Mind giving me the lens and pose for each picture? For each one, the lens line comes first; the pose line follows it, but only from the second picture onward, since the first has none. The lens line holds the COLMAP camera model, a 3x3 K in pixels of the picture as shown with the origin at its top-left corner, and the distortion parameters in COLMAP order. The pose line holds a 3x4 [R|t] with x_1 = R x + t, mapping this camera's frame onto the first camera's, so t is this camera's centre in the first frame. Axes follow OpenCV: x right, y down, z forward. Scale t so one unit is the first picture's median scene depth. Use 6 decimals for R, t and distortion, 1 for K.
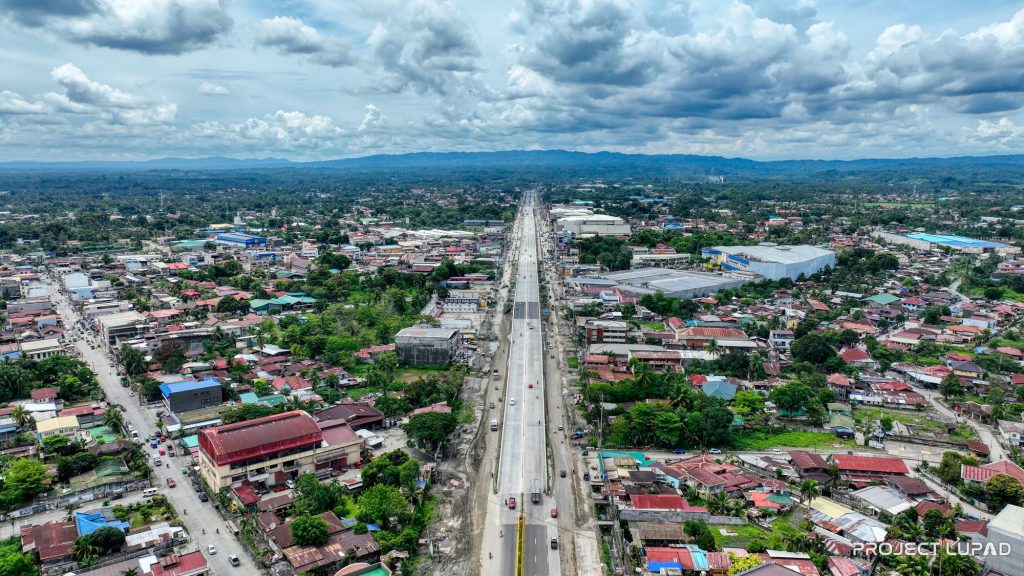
lens RADIAL K [[728.2, 0, 512.0], [0, 728.2, 288.0], [0, 0, 1]] dist [-0.001959, 0.001356]
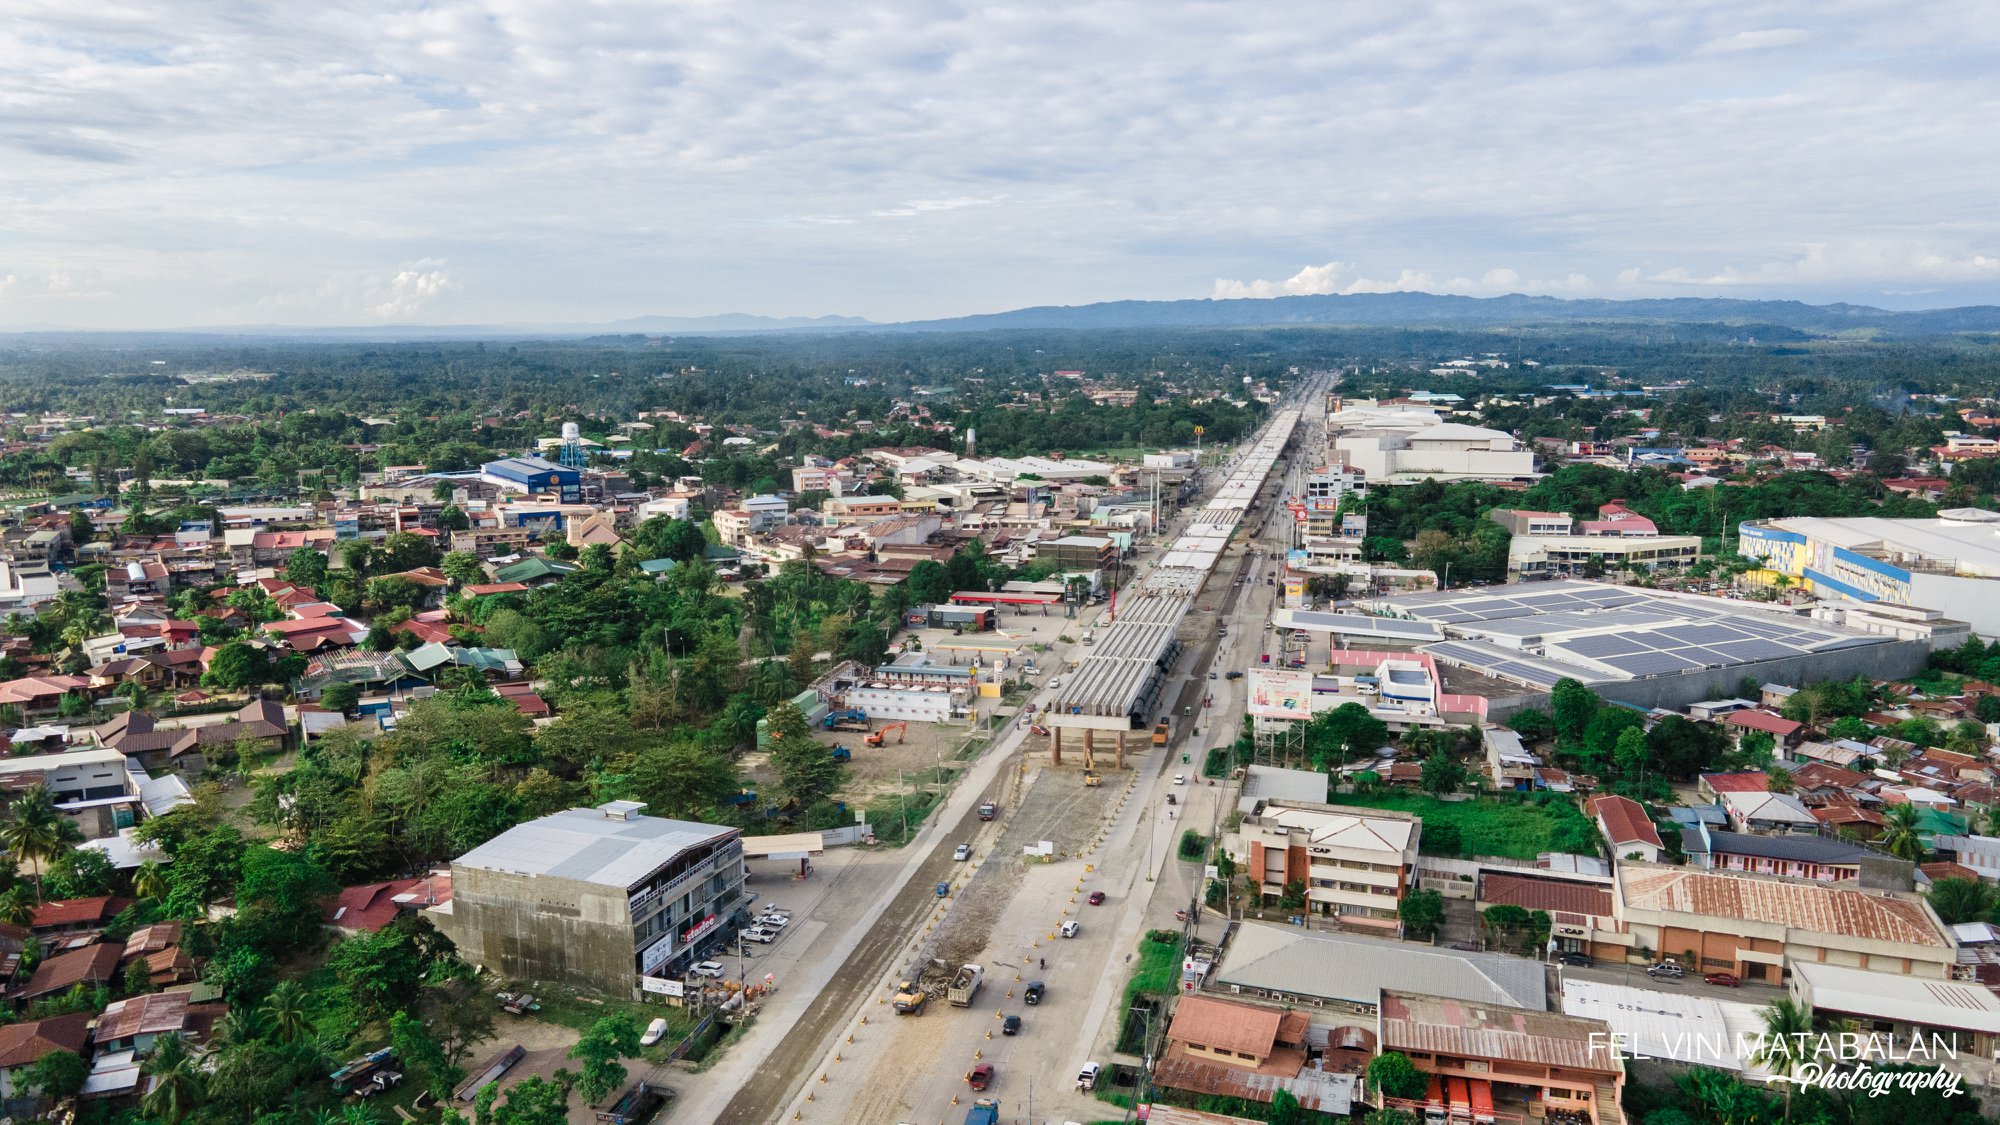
lens RADIAL K [[1475.1, 0, 1000.0], [0, 1475.1, 562.5], [0, 0, 1]] dist [0.041100, 0.014266]
pose [[0.978644, 0.028681, -0.203551, 0.064708], [-0.030720, 0.999504, -0.006864, -0.020317], [0.203253, 0.012971, 0.979040, 0.248752]]
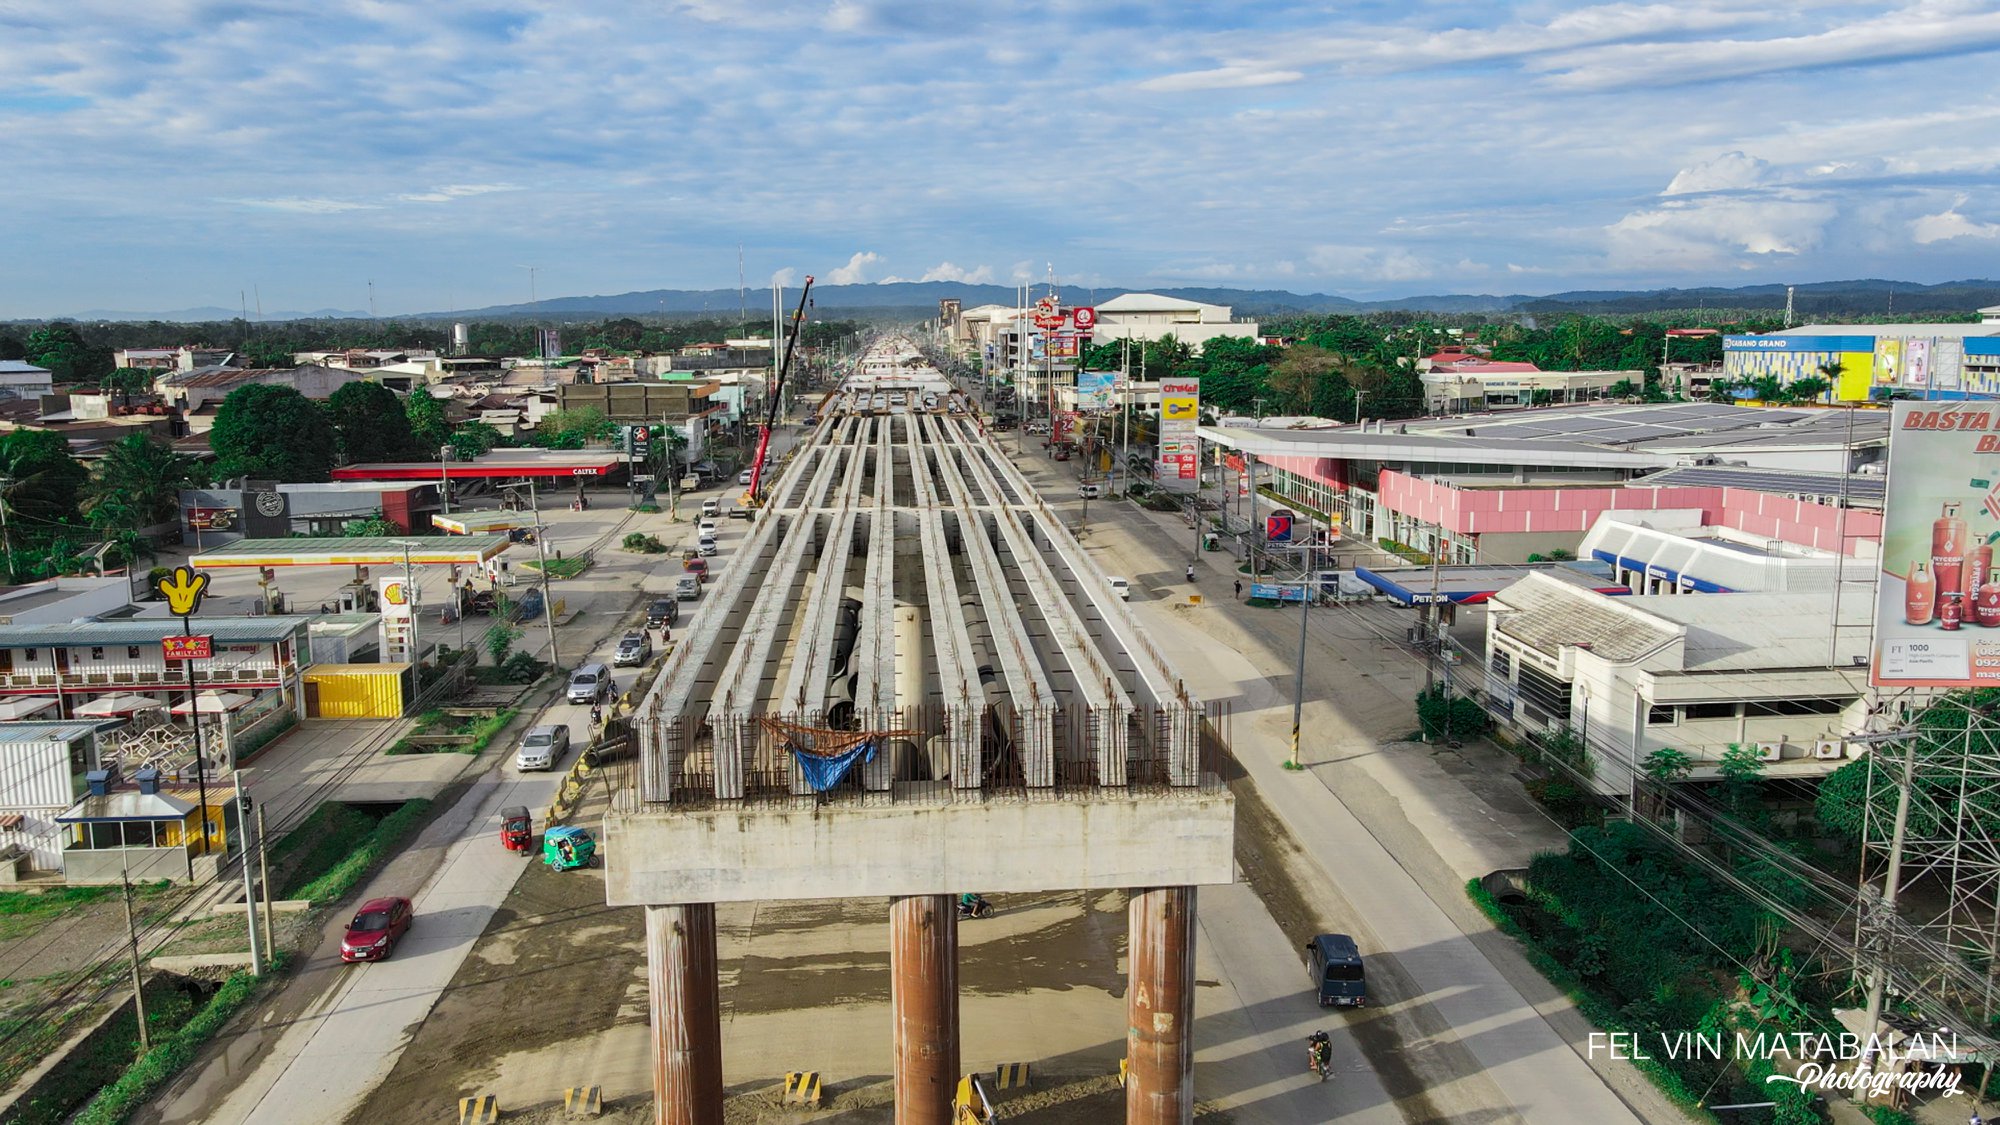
lens RADIAL K [[1486.9, 0, 1000.0], [0, 1486.9, 562.5], [0, 0, 1]] dist [0.008877, 0.006226]
pose [[0.995086, -0.026387, 0.095430, 0.010122], [0.027097, 0.999614, -0.006153, 0.007259], [-0.095231, 0.008709, 0.995417, 0.565666]]
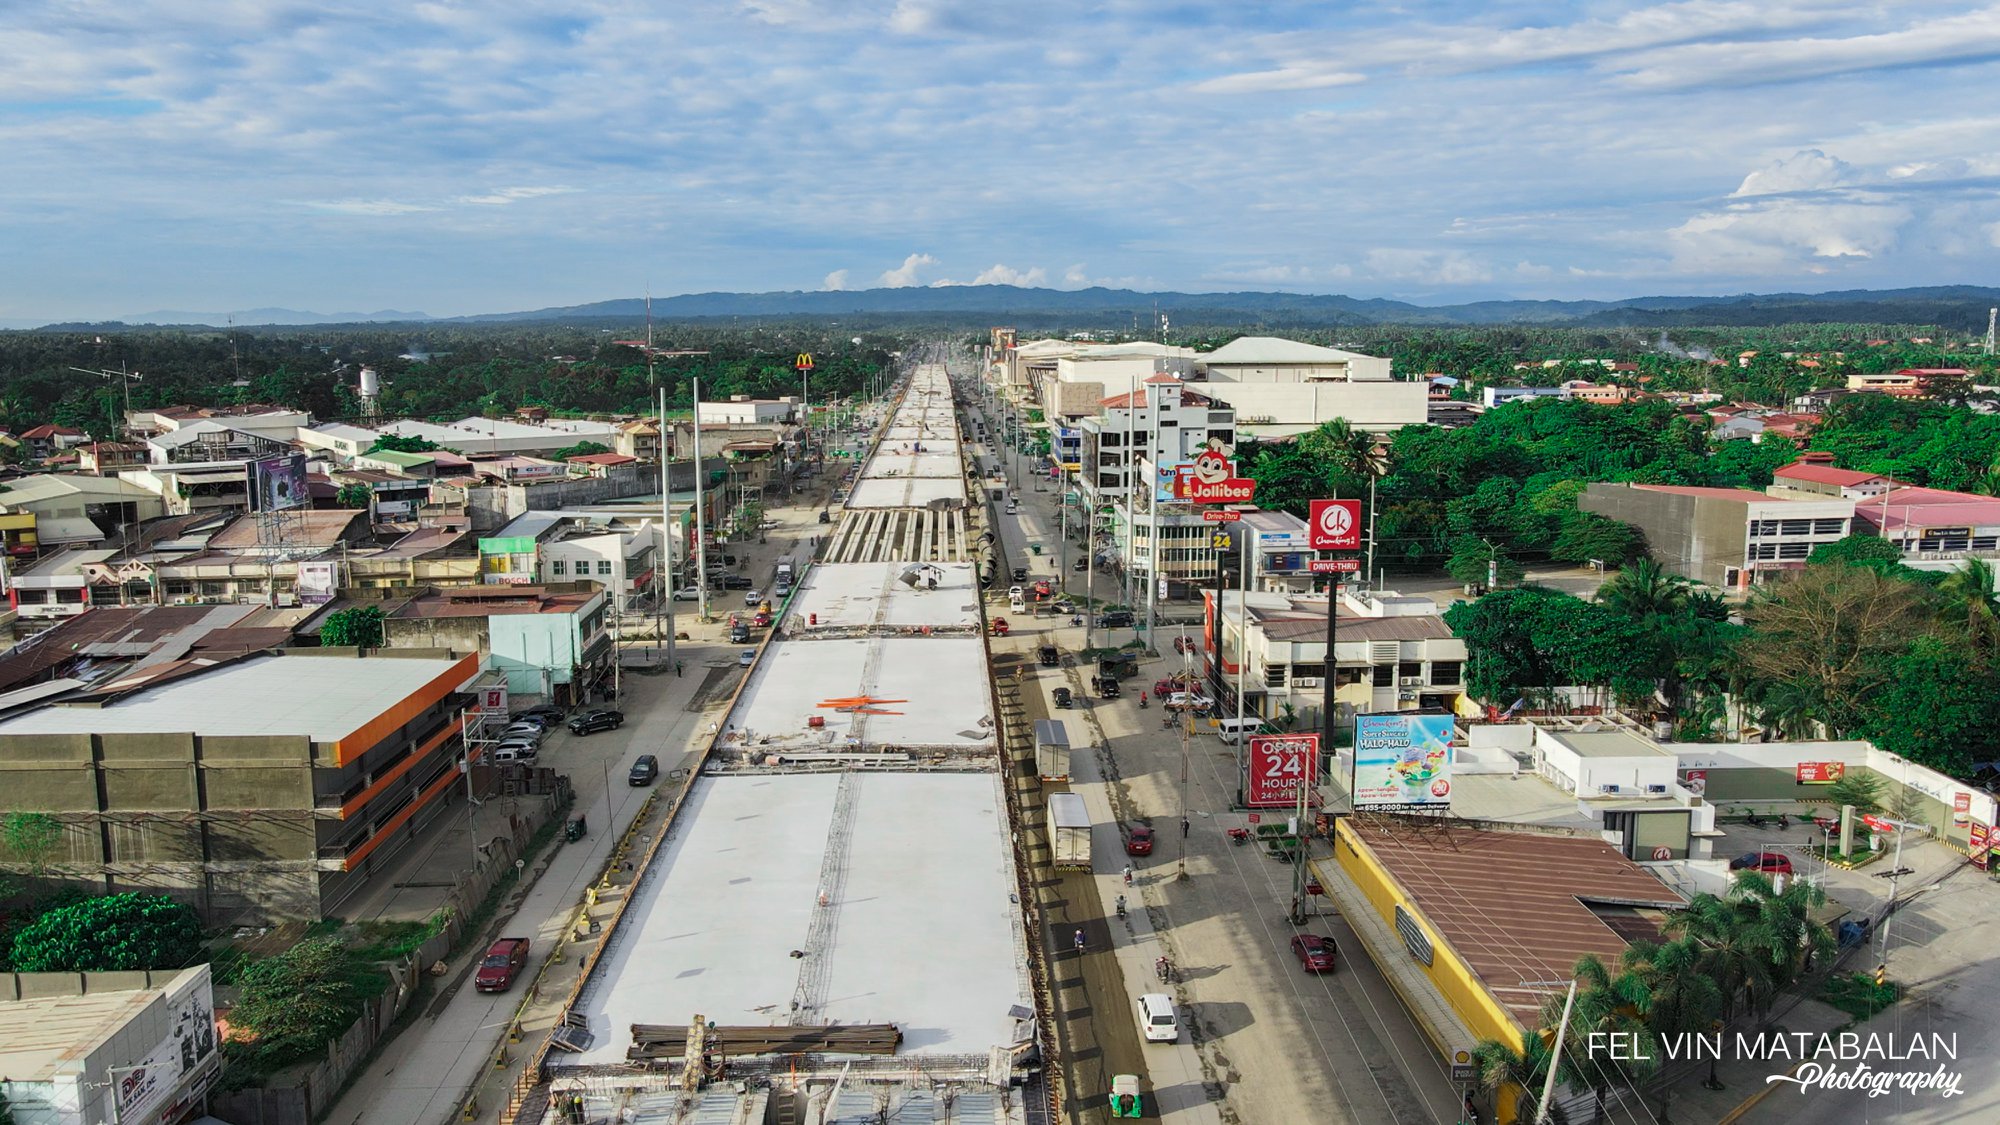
lens RADIAL K [[1486.9, 0, 1000.0], [0, 1486.9, 562.5], [0, 0, 1]] dist [0.008877, 0.006226]
pose [[0.998074, -0.017102, 0.059629, 0.023557], [0.017625, 0.999811, -0.008257, -0.044507], [-0.059476, 0.009292, 0.998186, 0.757855]]
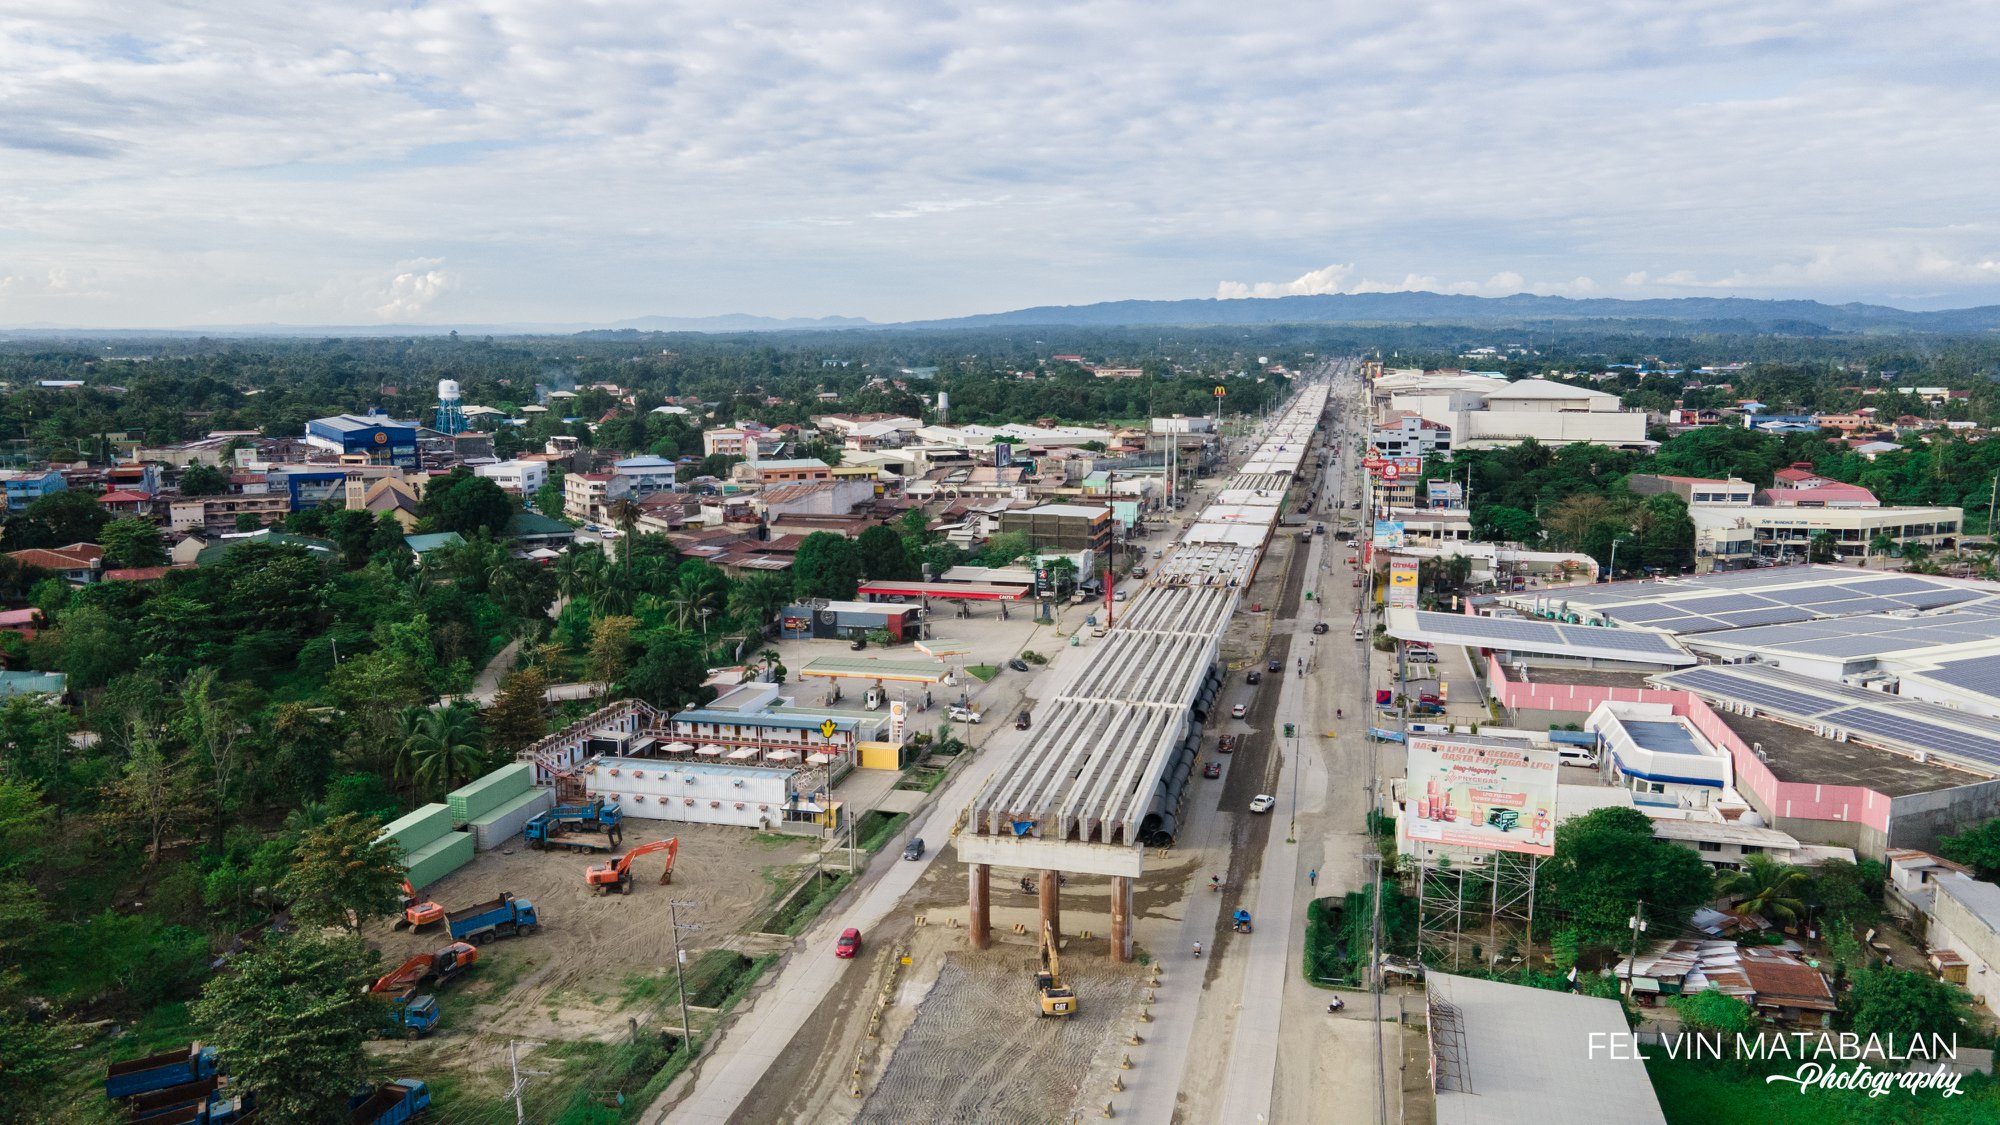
lens RADIAL K [[1475.1, 0, 1000.0], [0, 1475.1, 562.5], [0, 0, 1]] dist [0.041100, 0.014266]
pose [[0.978146, 0.030764, -0.205629, 0.040018], [-0.033269, 0.999408, -0.008735, -0.014934], [0.205238, 0.015385, 0.978591, 0.450775]]
